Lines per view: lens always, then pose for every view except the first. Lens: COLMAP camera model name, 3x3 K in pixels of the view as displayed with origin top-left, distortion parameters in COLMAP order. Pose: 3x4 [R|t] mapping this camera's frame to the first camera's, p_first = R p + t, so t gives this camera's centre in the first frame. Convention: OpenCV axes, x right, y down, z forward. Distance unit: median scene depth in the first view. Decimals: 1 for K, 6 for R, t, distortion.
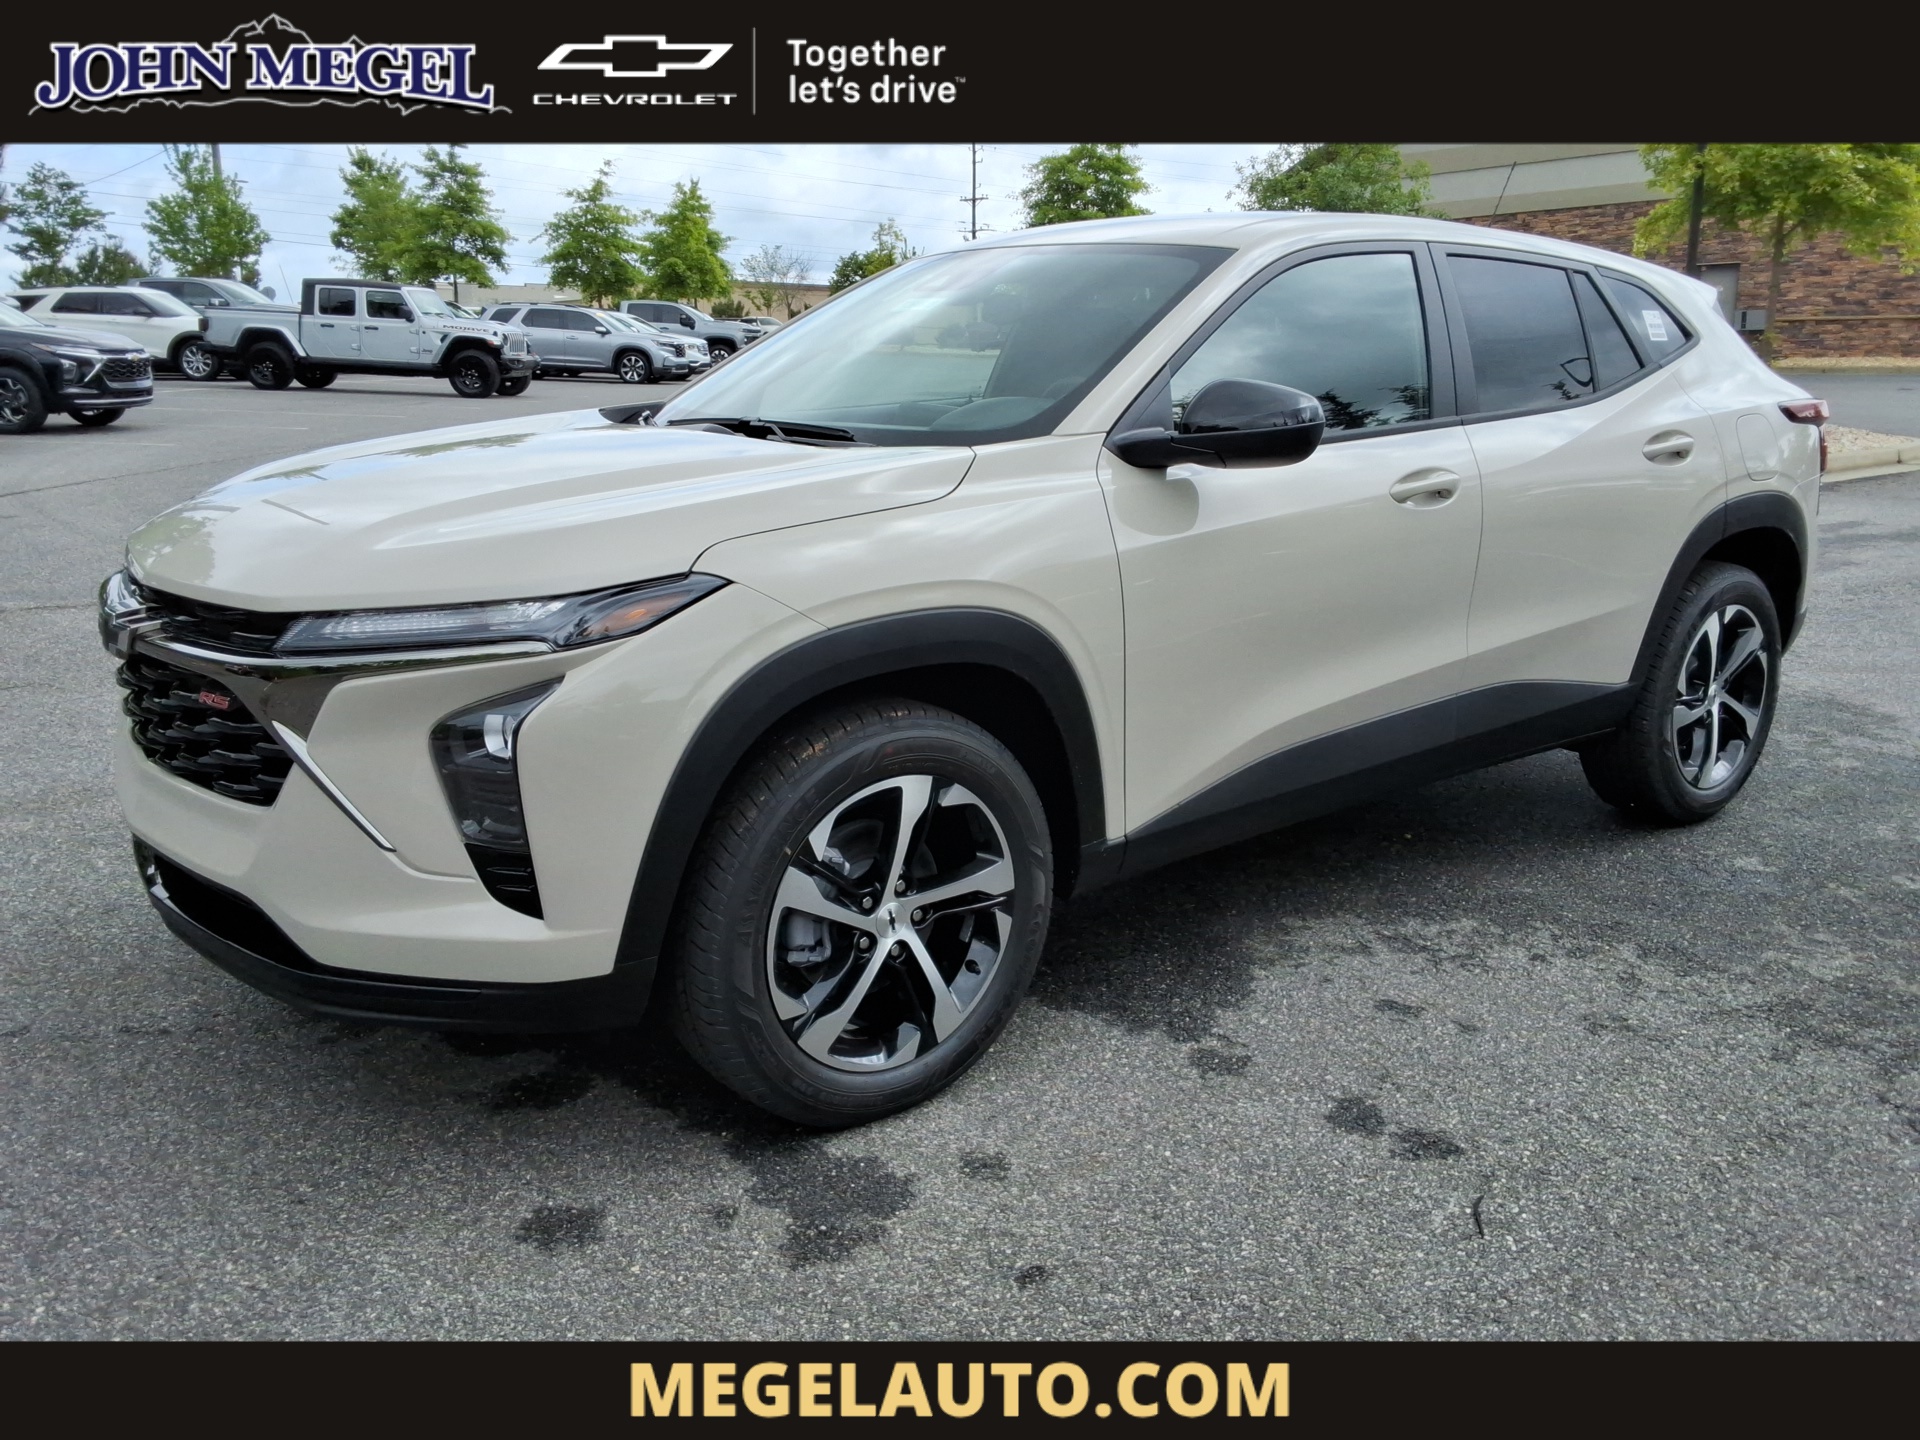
lens RADIAL K [[1547.4, 0, 964.9], [0, 1547.4, 707.0], [0, 0, 1]] dist [0.100094, -0.153953]
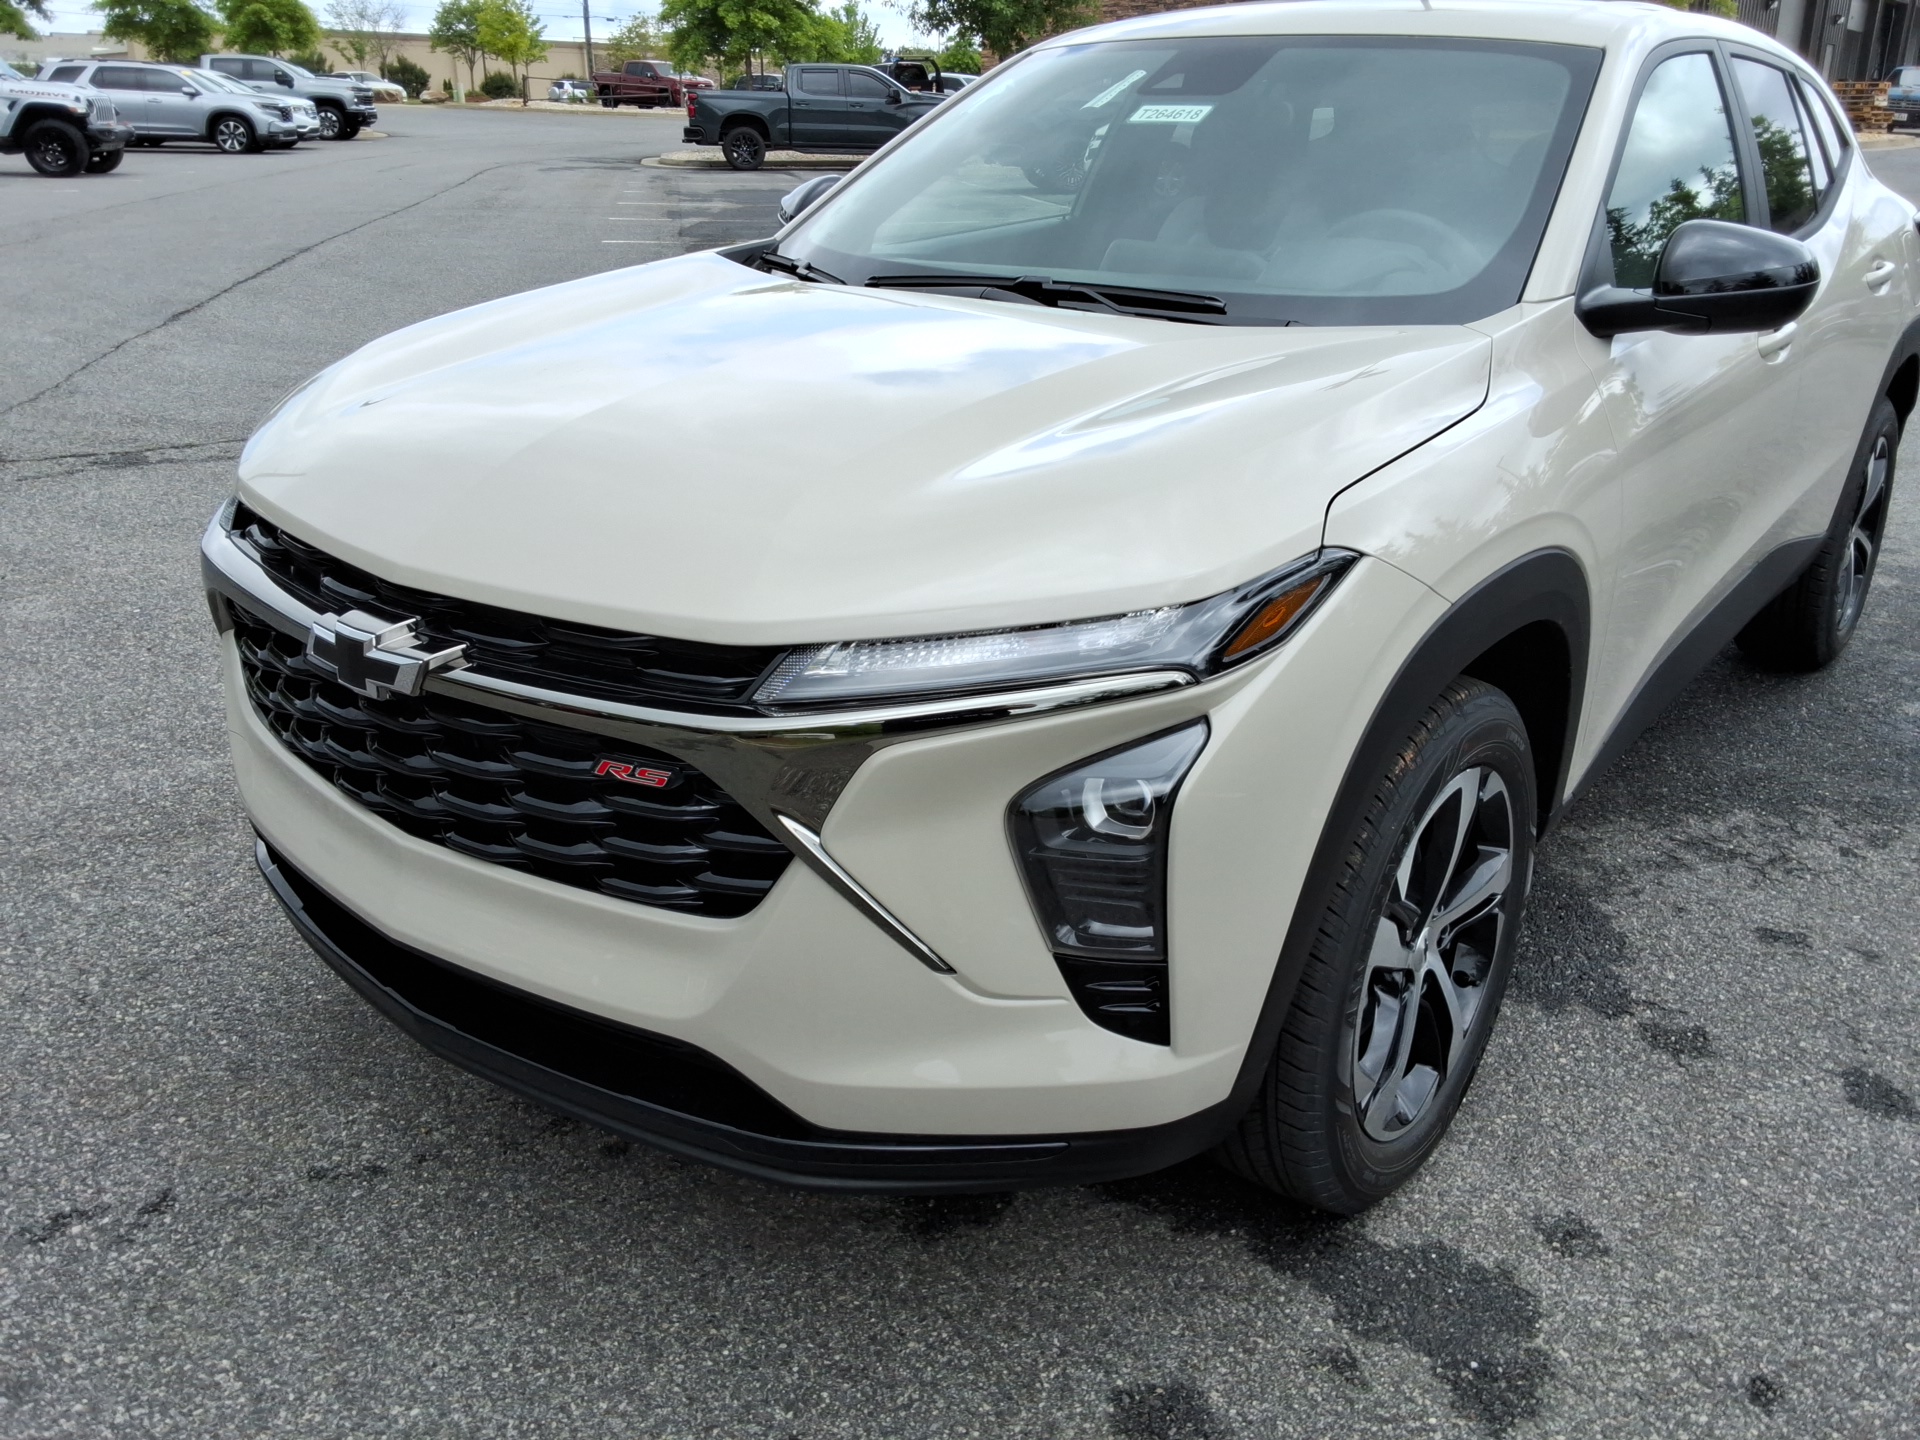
lens RADIAL K [[1547.4, 0, 953.4], [0, 1547.4, 699.9], [0, 0, 1]] dist [0.100094, -0.153953]
pose [[0.973772, -0.079495, 0.213186, -0.383085], [0.050095, 0.988893, 0.139931, -0.096670], [-0.221942, -0.125581, 0.966939, 0.259416]]
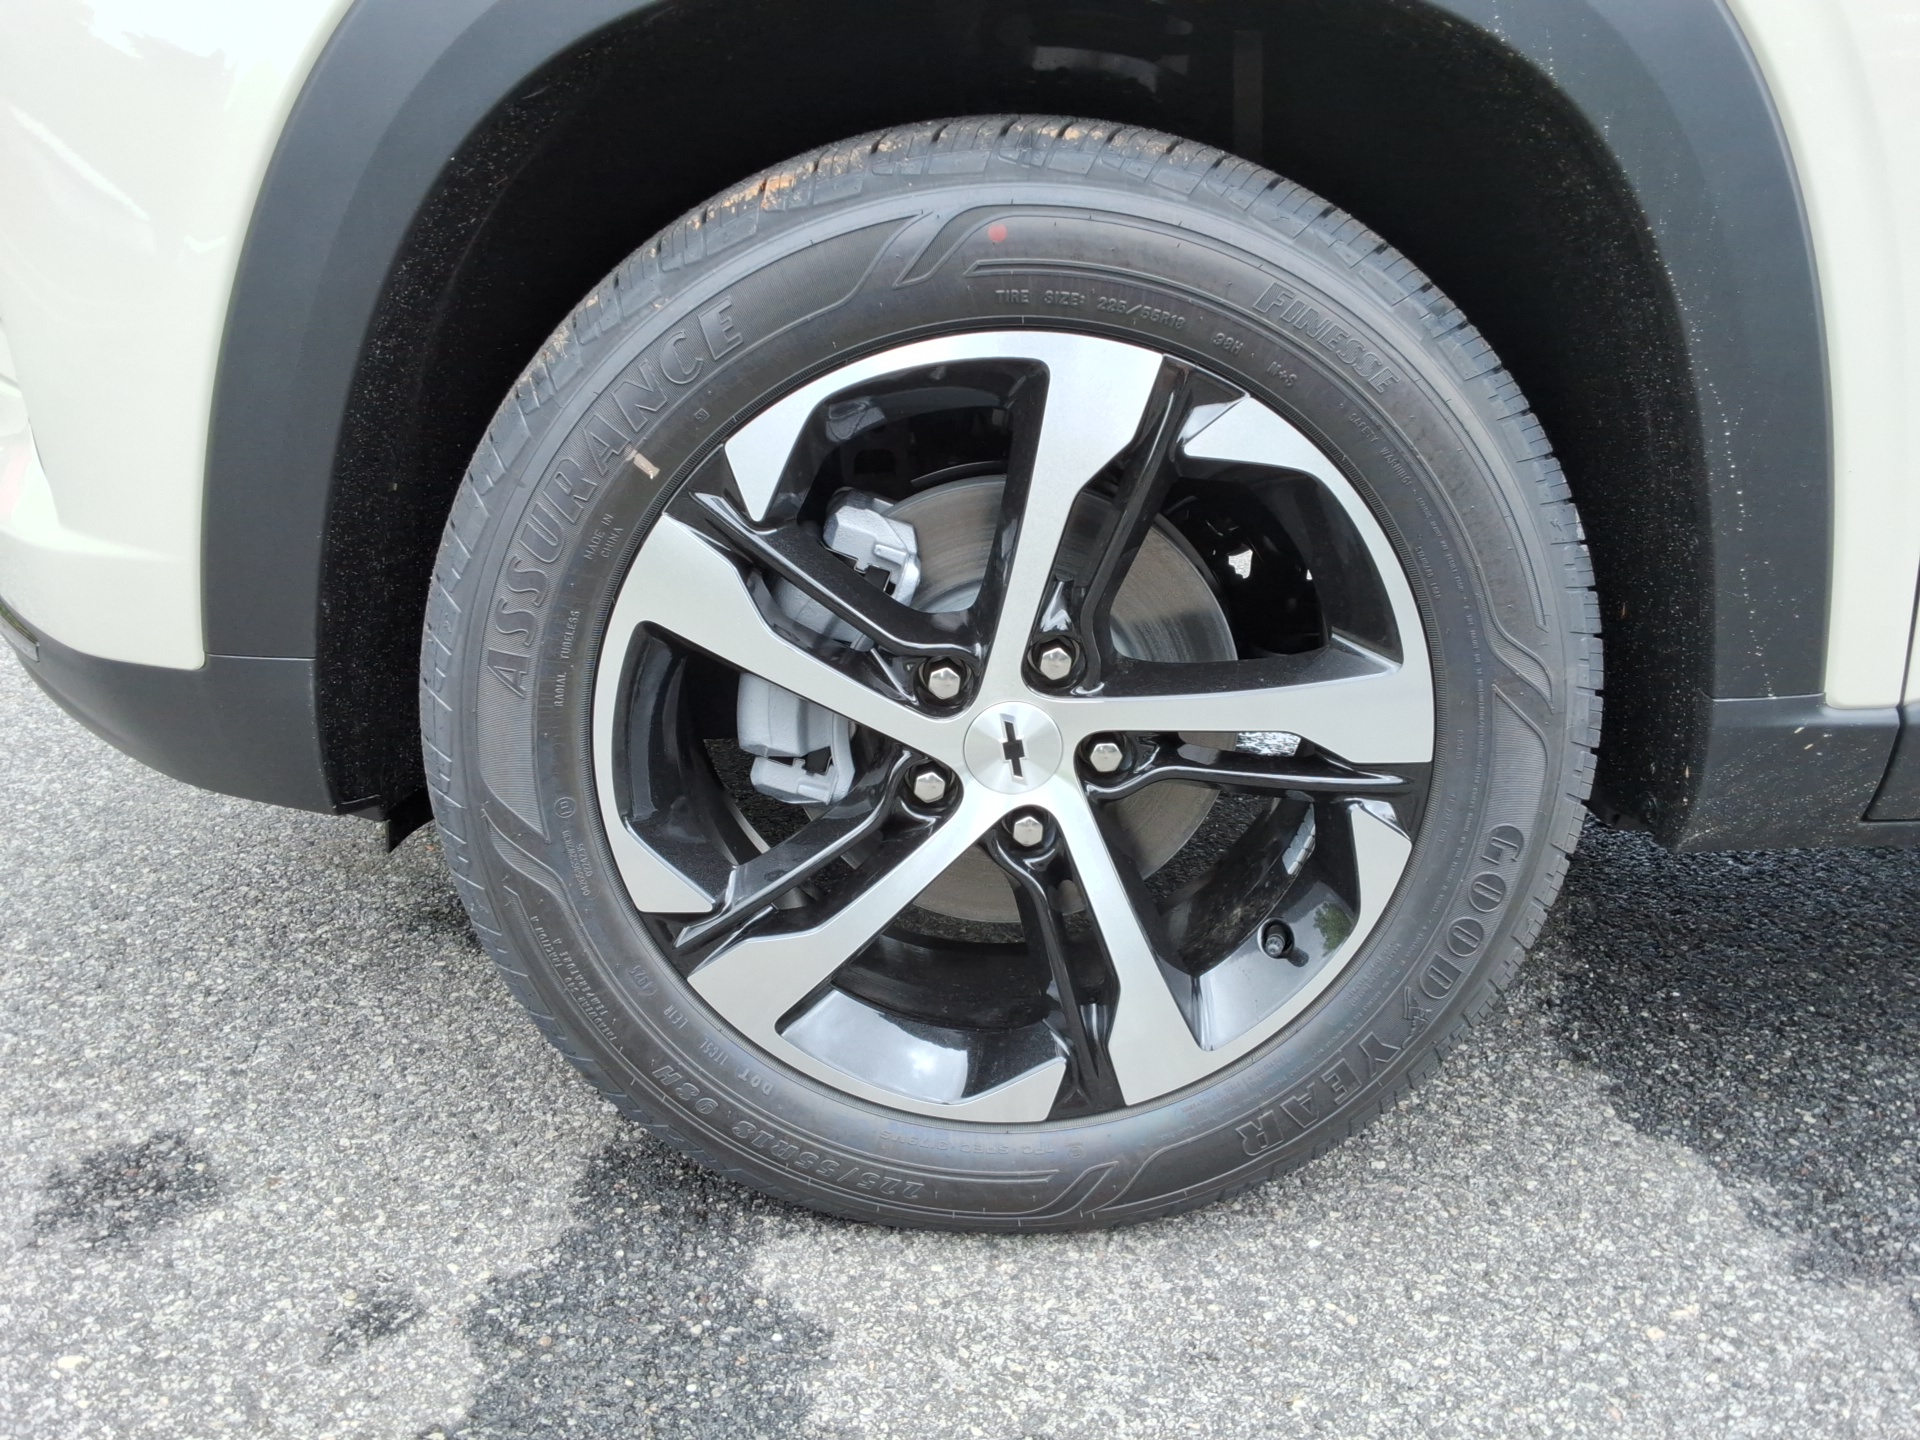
lens RADIAL K [[1547.4, 0, 976.0], [0, 1547.4, 705.3], [0, 0, 1]] dist [0.100094, -0.153953]
pose [[0.788018, 0.218026, -0.575754, 0.135129], [-0.166849, 0.975825, 0.141163, 0.066982], [0.592612, -0.015175, 0.805345, 0.605901]]
